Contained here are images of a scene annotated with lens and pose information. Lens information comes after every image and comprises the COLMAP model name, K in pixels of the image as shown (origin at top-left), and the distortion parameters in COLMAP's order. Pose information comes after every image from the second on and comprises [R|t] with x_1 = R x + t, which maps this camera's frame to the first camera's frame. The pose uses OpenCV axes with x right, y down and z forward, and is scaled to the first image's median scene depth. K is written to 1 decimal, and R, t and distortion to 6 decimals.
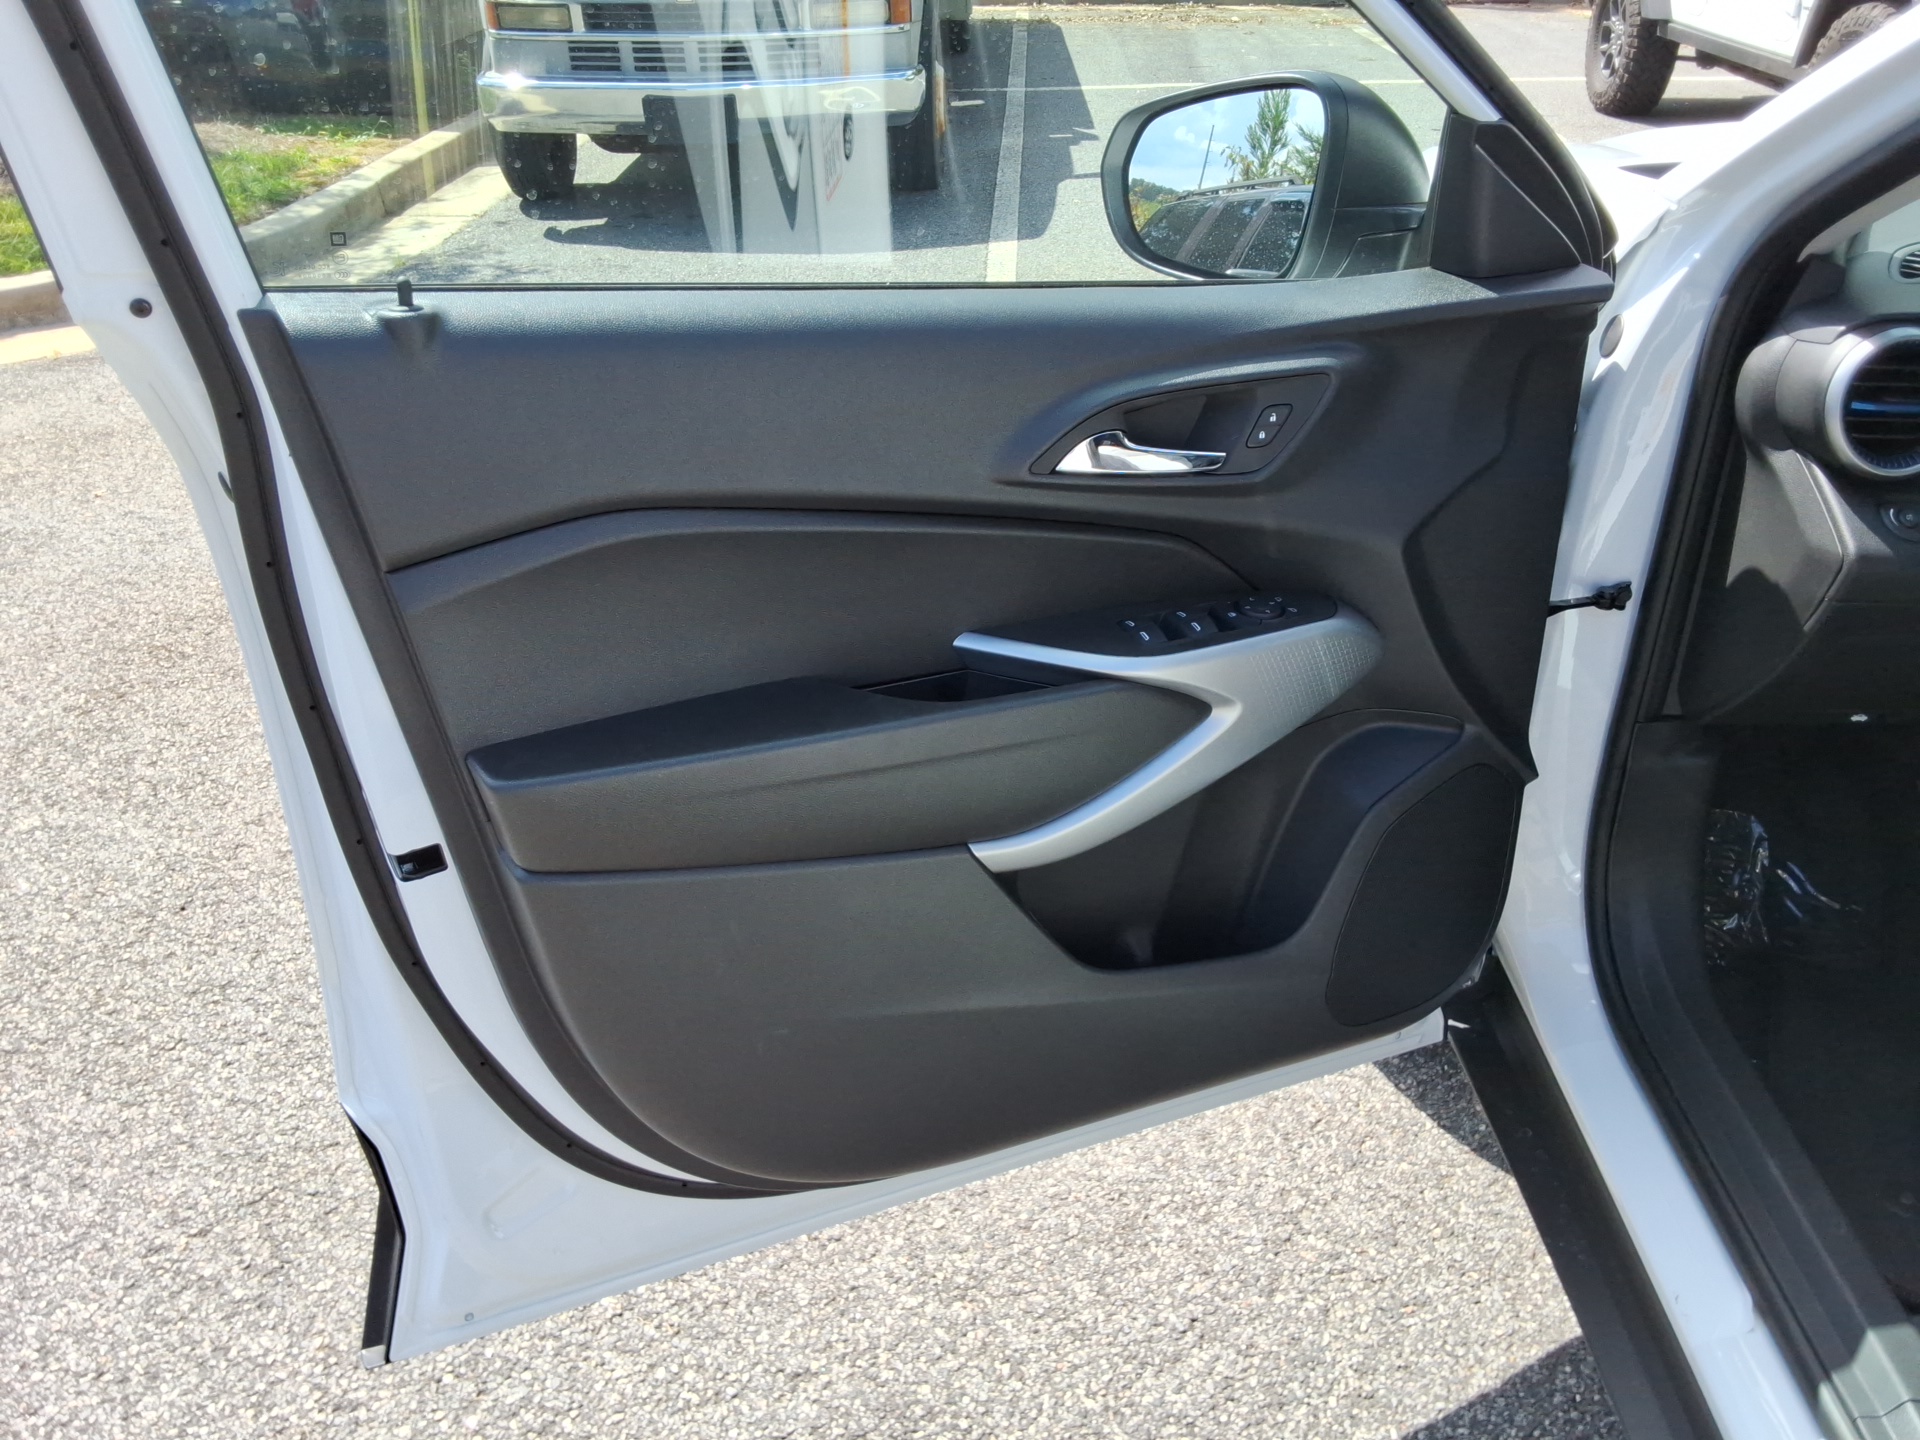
lens RADIAL K [[1560.1, 0, 971.3], [0, 1560.1, 708.5], [0, 0, 1]] dist [0.112019, -0.194087]
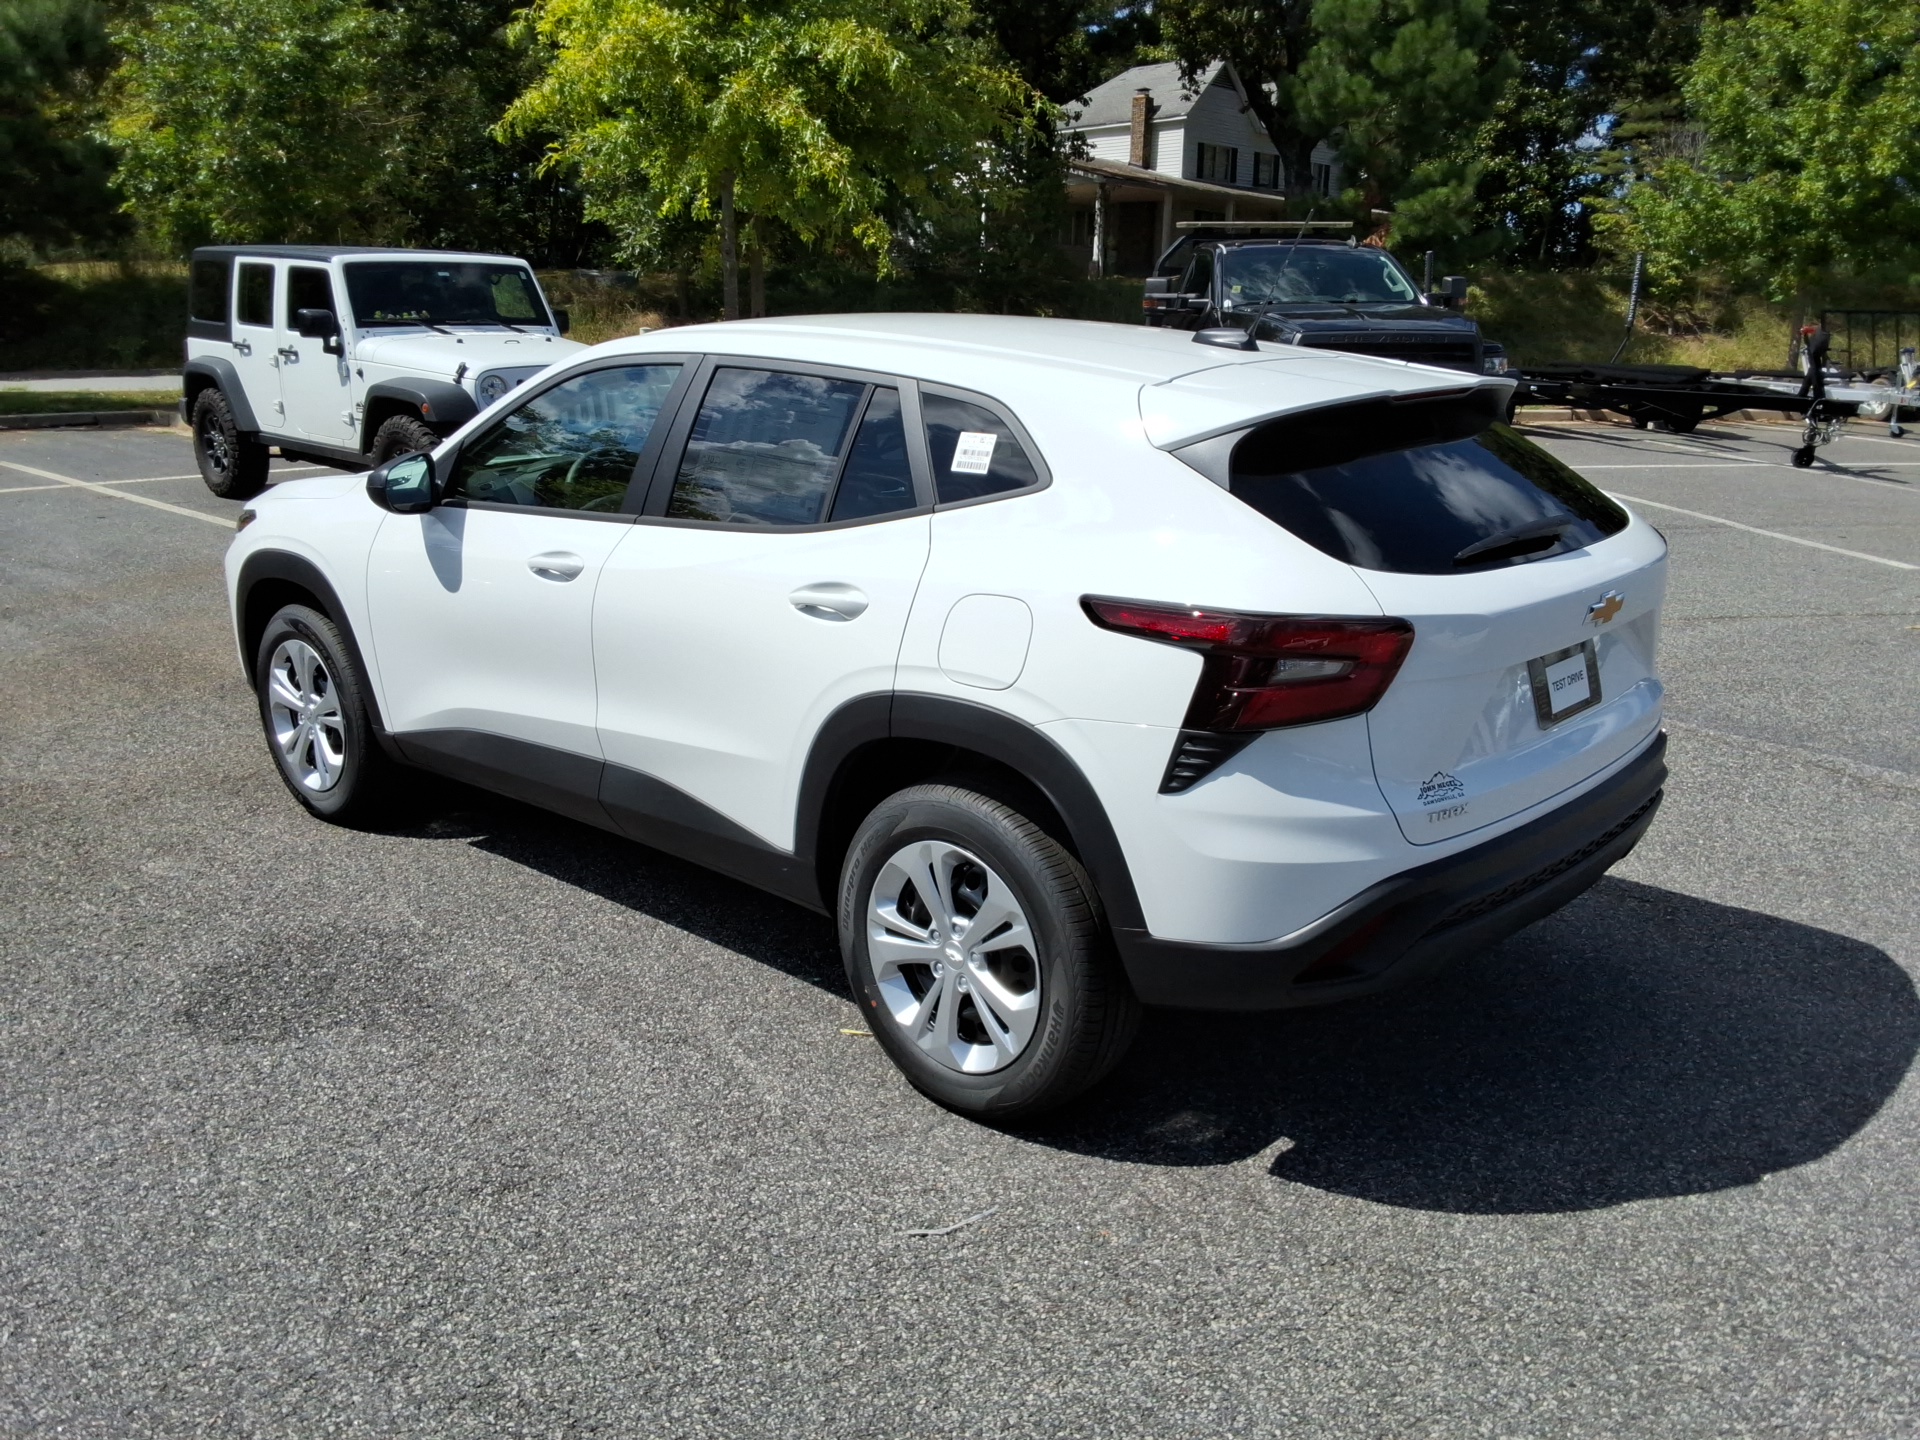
lens RADIAL K [[1560.1, 0, 971.3], [0, 1560.1, 708.5], [0, 0, 1]] dist [0.112019, -0.194087]
pose [[0.657312, -0.177592, 0.732394, -0.279700], [0.343311, 0.935703, -0.081226, 0.171402], [-0.670878, 0.304830, 0.676019, -0.405667]]
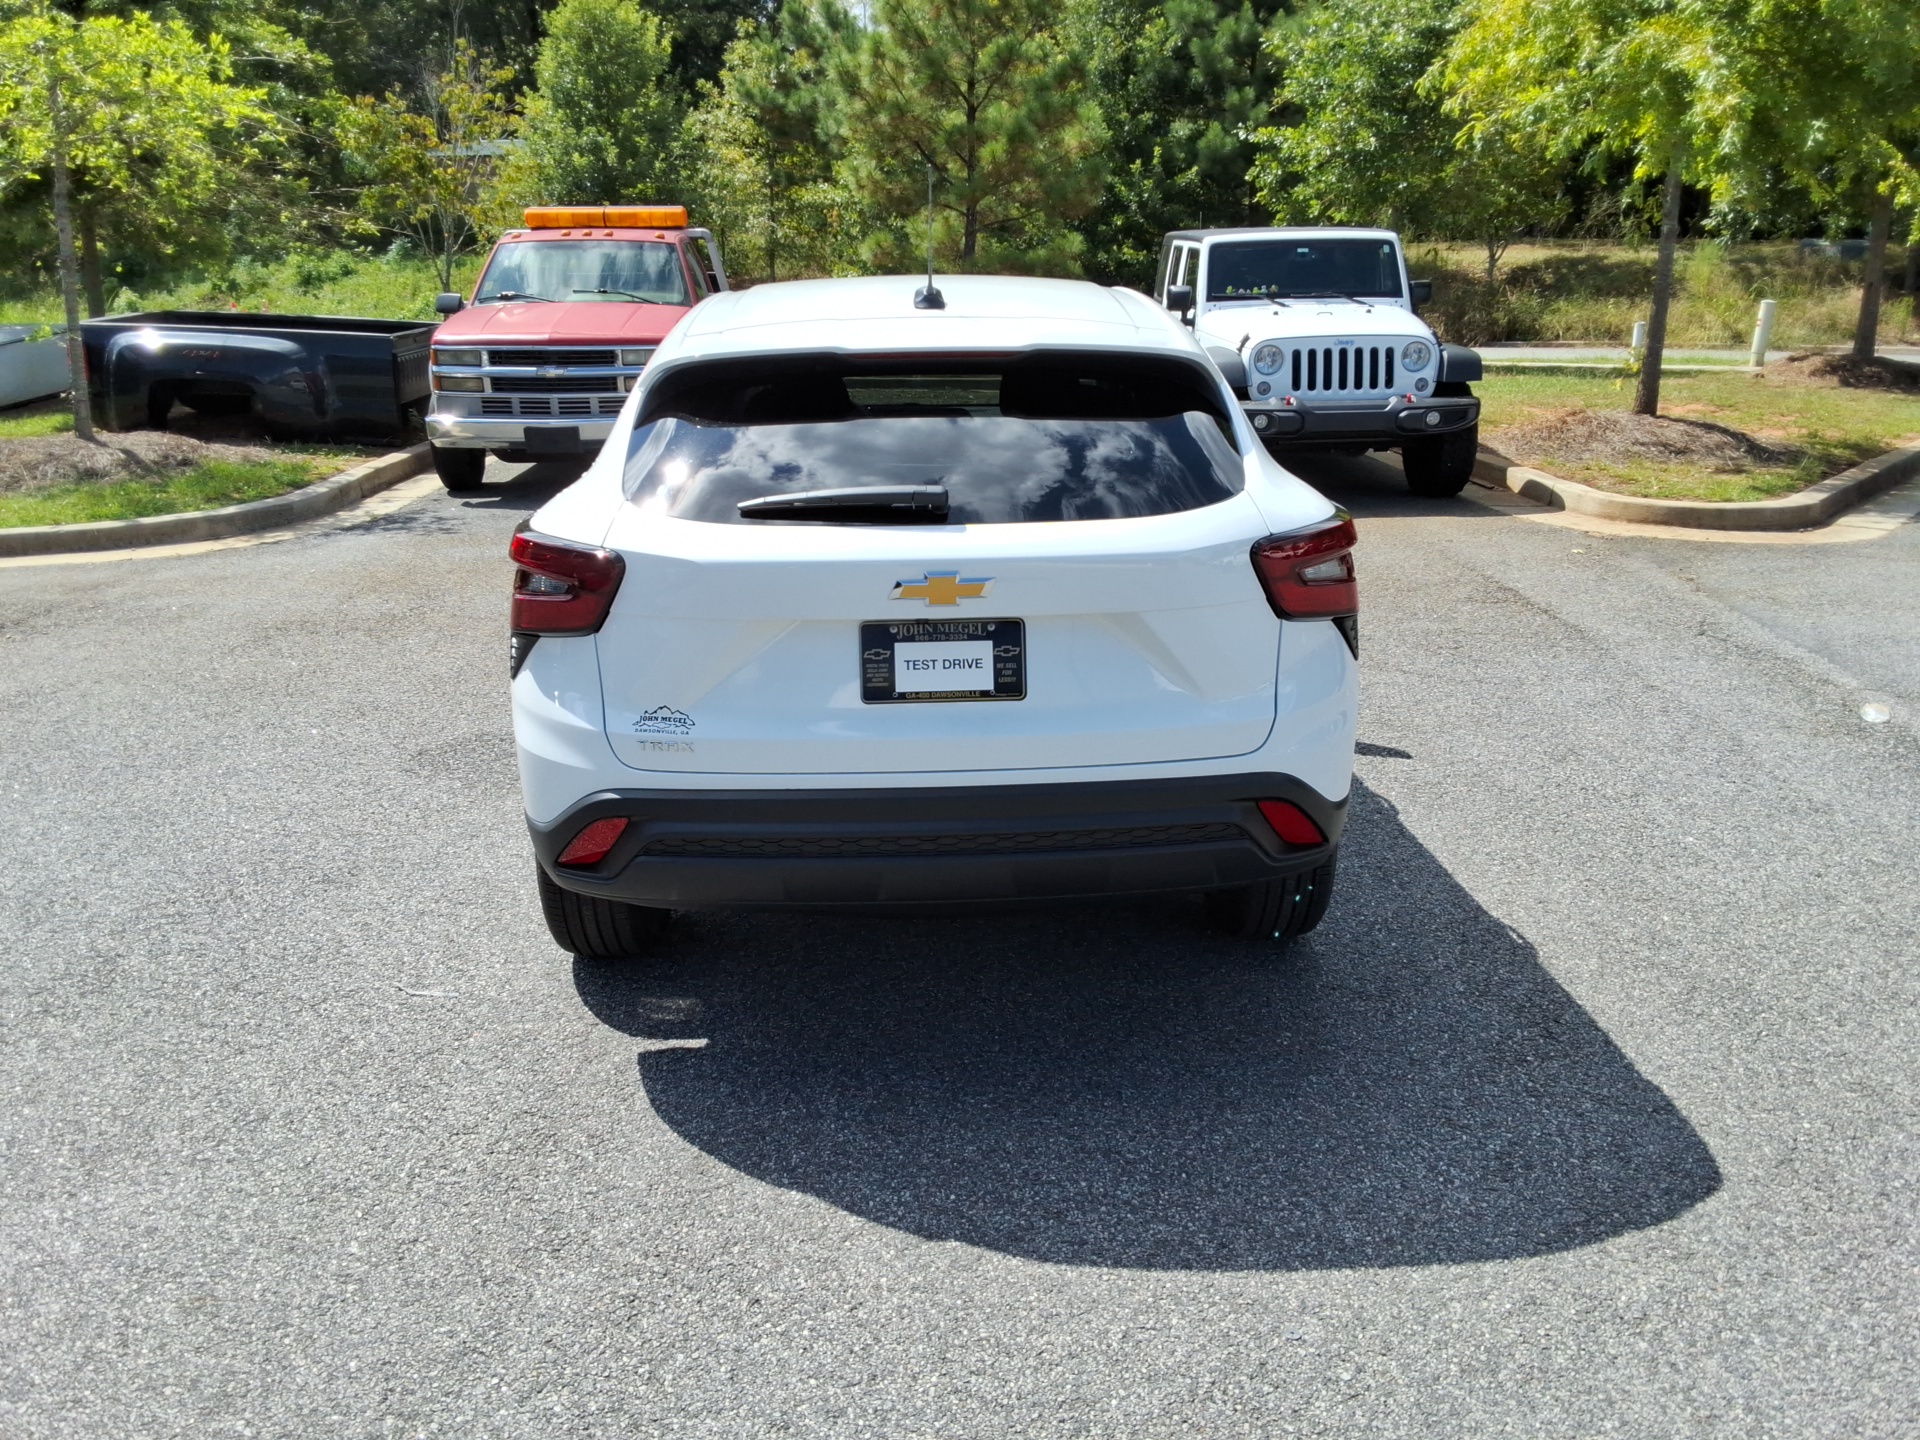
lens RADIAL K [[1540.5, 0, 982.5], [0, 1540.5, 712.8], [0, 0, 1]] dist [0.115752, -0.153292]
pose [[0.997792, -0.009066, 0.065793, 0.179851], [0.022866, 0.976971, -0.212142, 0.295728], [-0.062355, 0.213178, 0.975022, -0.636307]]
